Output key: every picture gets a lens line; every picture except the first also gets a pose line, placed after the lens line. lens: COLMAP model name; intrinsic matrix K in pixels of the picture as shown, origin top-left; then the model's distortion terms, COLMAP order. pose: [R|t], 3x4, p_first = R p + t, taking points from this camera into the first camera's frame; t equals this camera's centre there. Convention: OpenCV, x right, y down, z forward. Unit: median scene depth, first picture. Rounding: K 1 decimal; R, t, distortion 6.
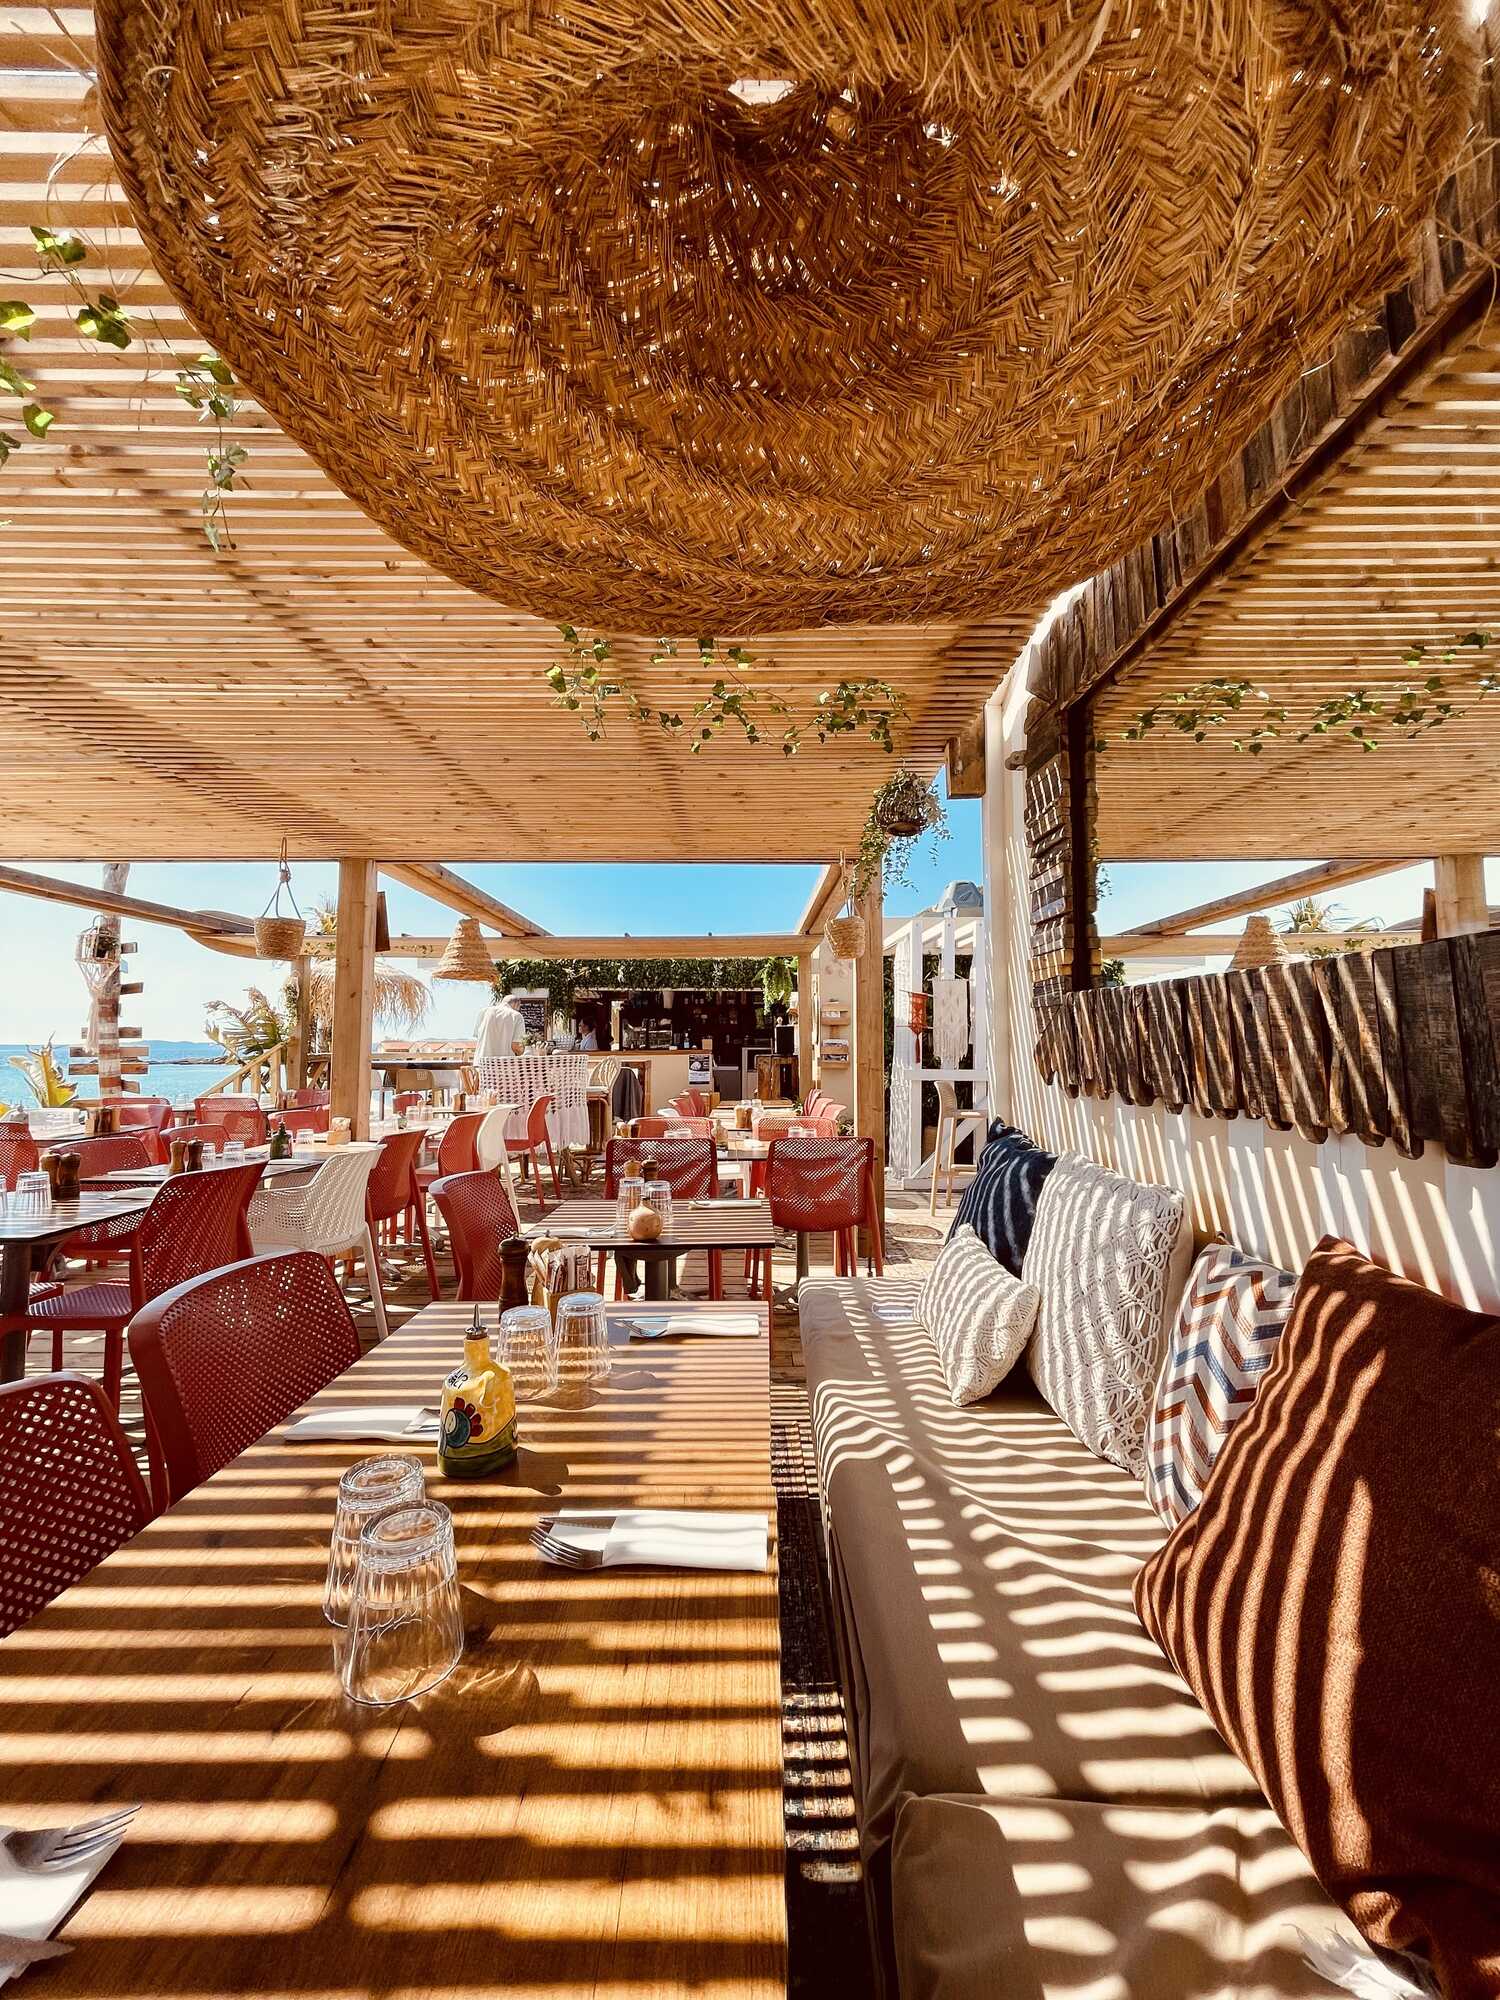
lens RADIAL K [[821.2, 0, 750.0], [0, 821.2, 1000.0], [0, 0, 1]] dist [-0.002221, -0.000219]
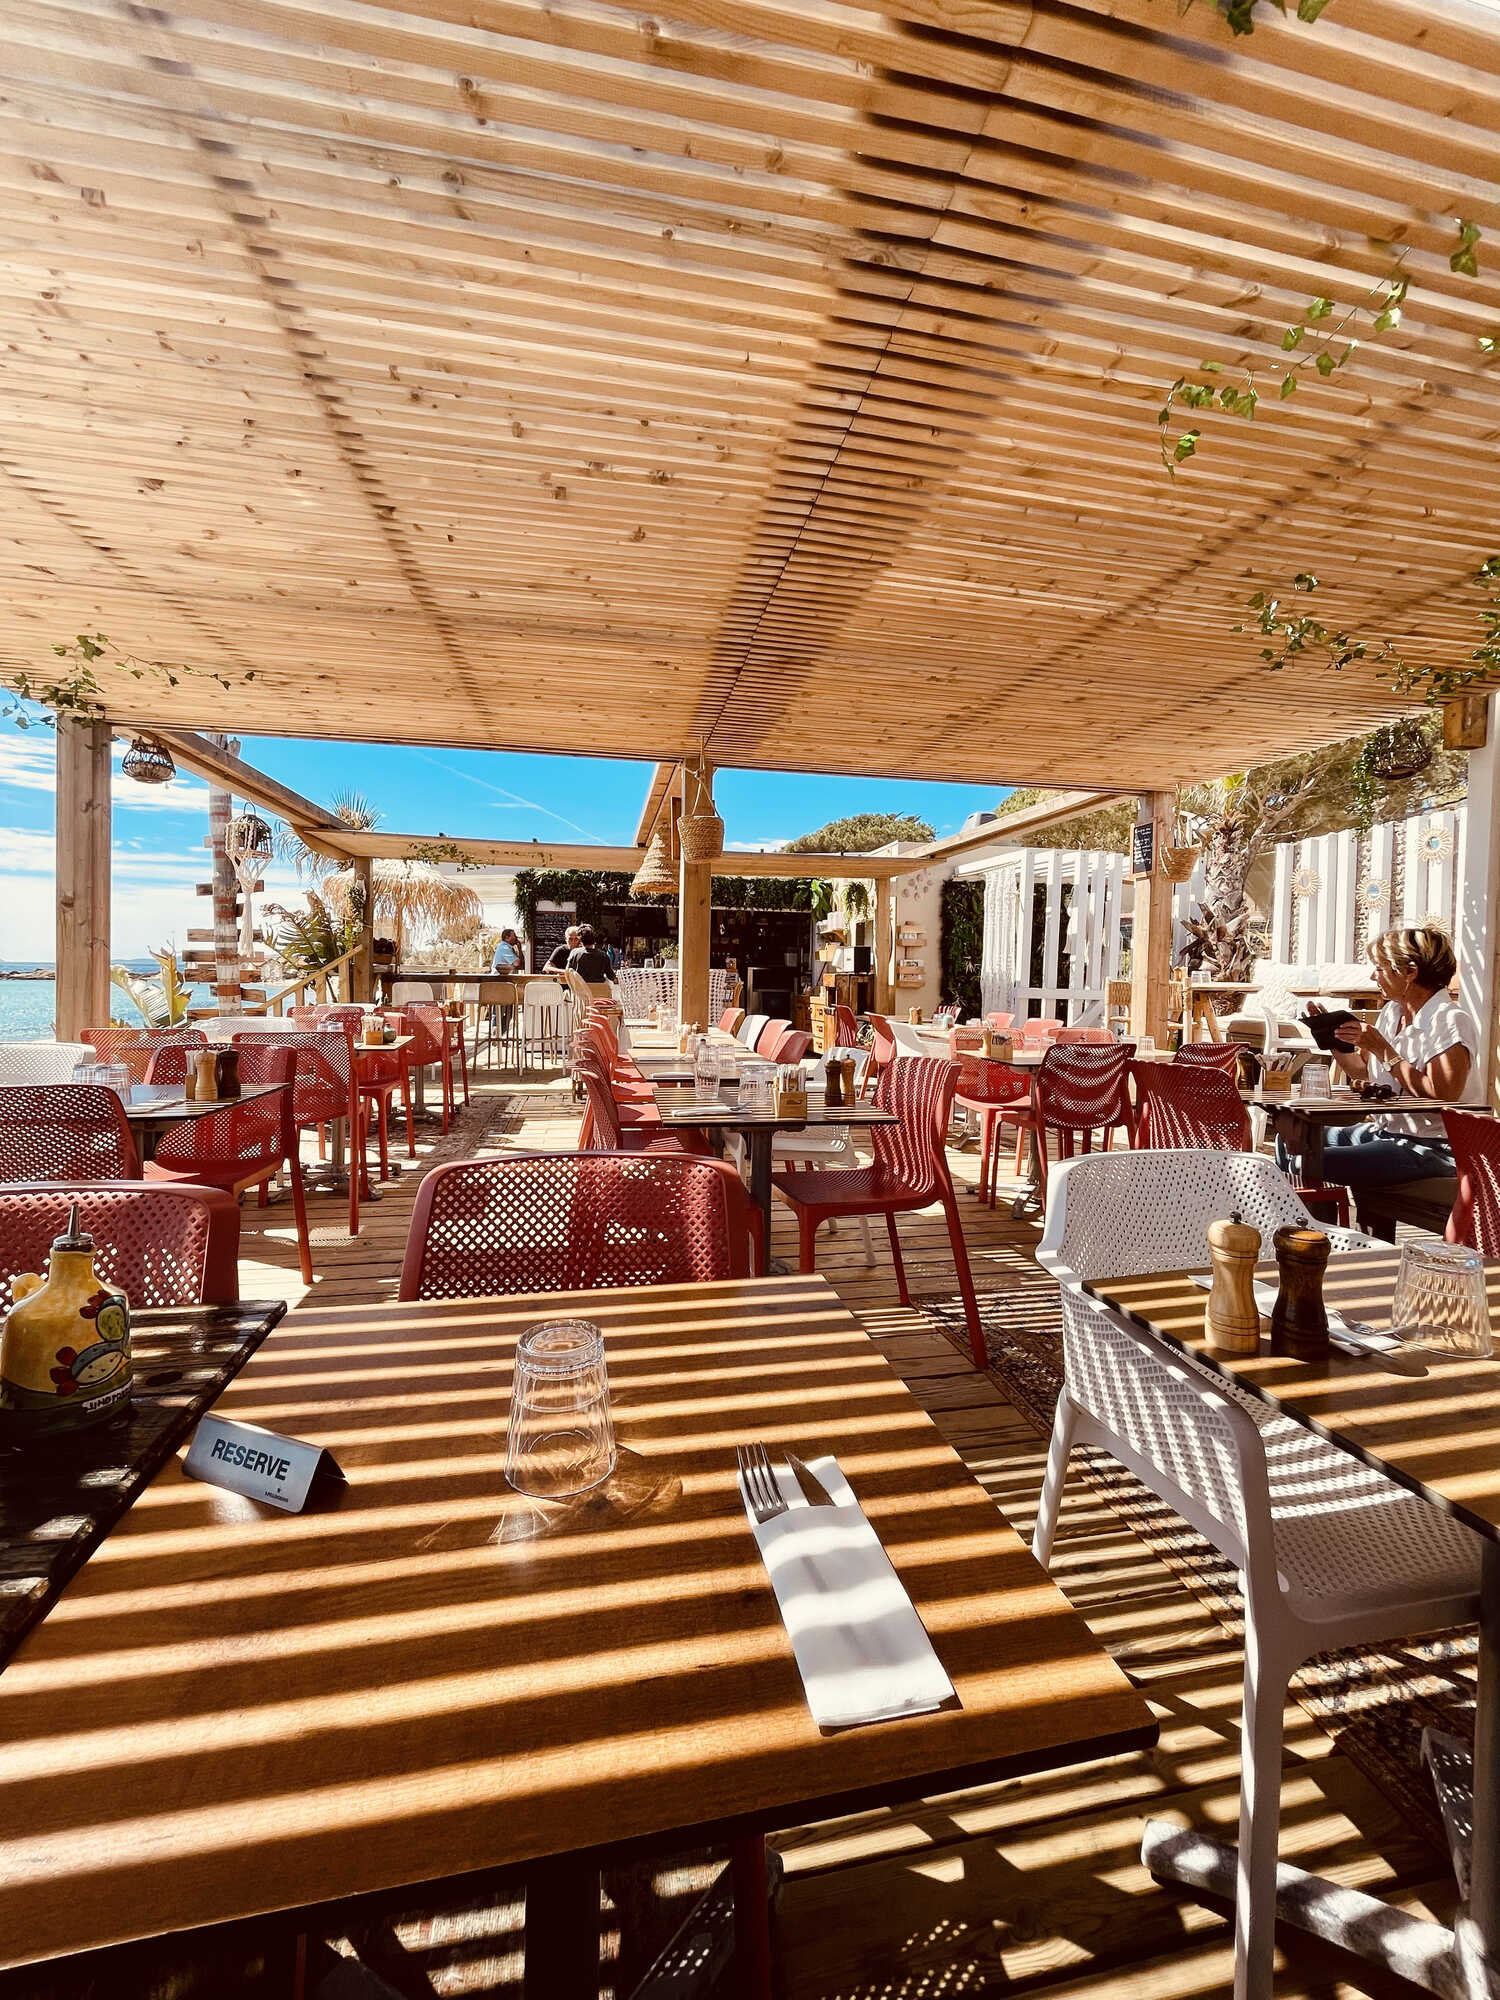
lens RADIAL K [[821.2, 0, 750.0], [0, 821.2, 1000.0], [0, 0, 1]] dist [-0.002221, -0.000219]
pose [[0.980019, 0.007591, 0.198759, -0.370490], [-0.025746, 0.995706, 0.088915, 0.014409], [-0.197231, -0.092256, 0.976007, 0.002257]]
